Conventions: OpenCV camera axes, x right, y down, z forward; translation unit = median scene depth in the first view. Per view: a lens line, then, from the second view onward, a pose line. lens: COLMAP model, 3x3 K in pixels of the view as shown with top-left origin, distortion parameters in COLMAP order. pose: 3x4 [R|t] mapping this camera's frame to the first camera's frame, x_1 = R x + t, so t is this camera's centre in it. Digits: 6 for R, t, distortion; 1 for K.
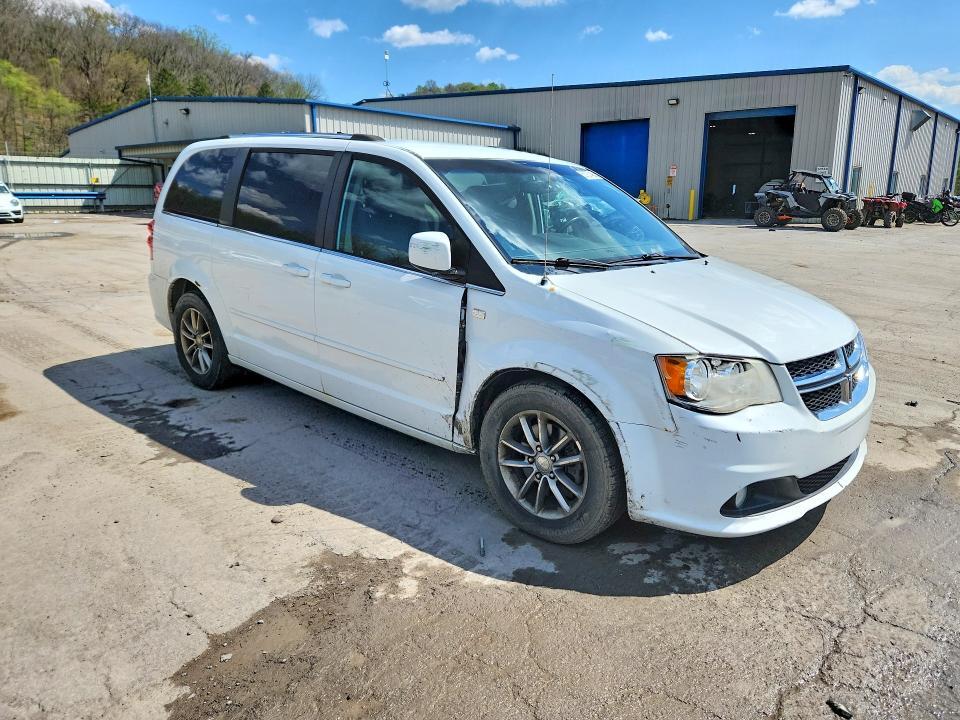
lens RADIAL K [[749.2, 0, 480.0], [0, 749.2, 360.0], [0, 0, 1]] dist [0.007180, -0.012810]
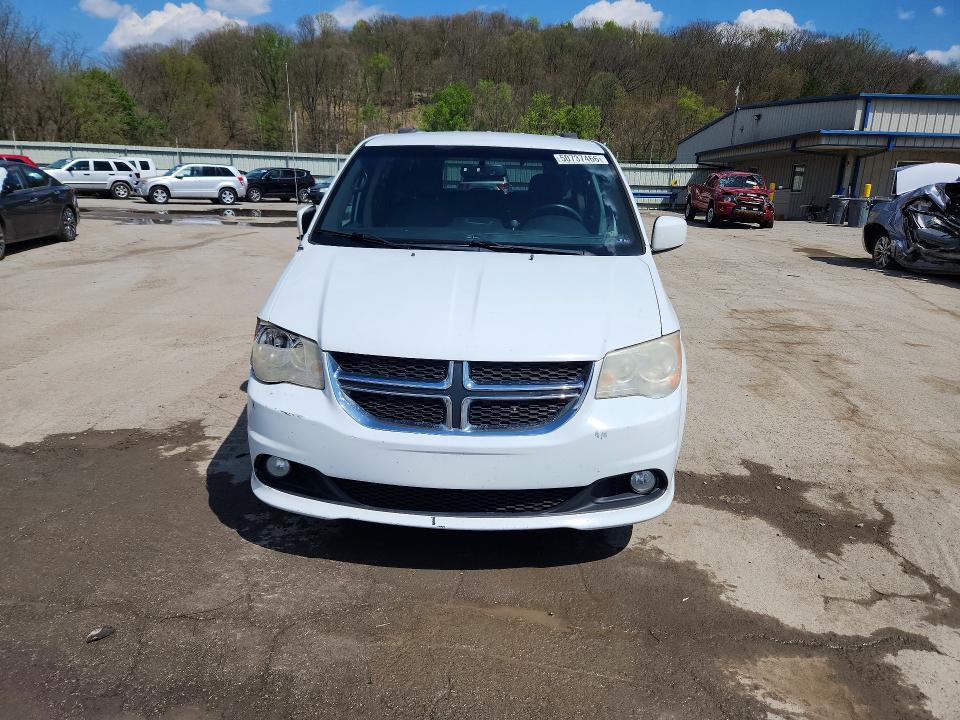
lens RADIAL K [[686.5, 0, 480.0], [0, 686.5, 360.0], [0, 0, 1]] dist [0.037927, -0.041441]
pose [[0.589835, 0.195966, -0.783385, 0.217556], [-0.186979, 0.976887, 0.103589, -0.020118], [0.785578, 0.085377, 0.612844, 0.110920]]
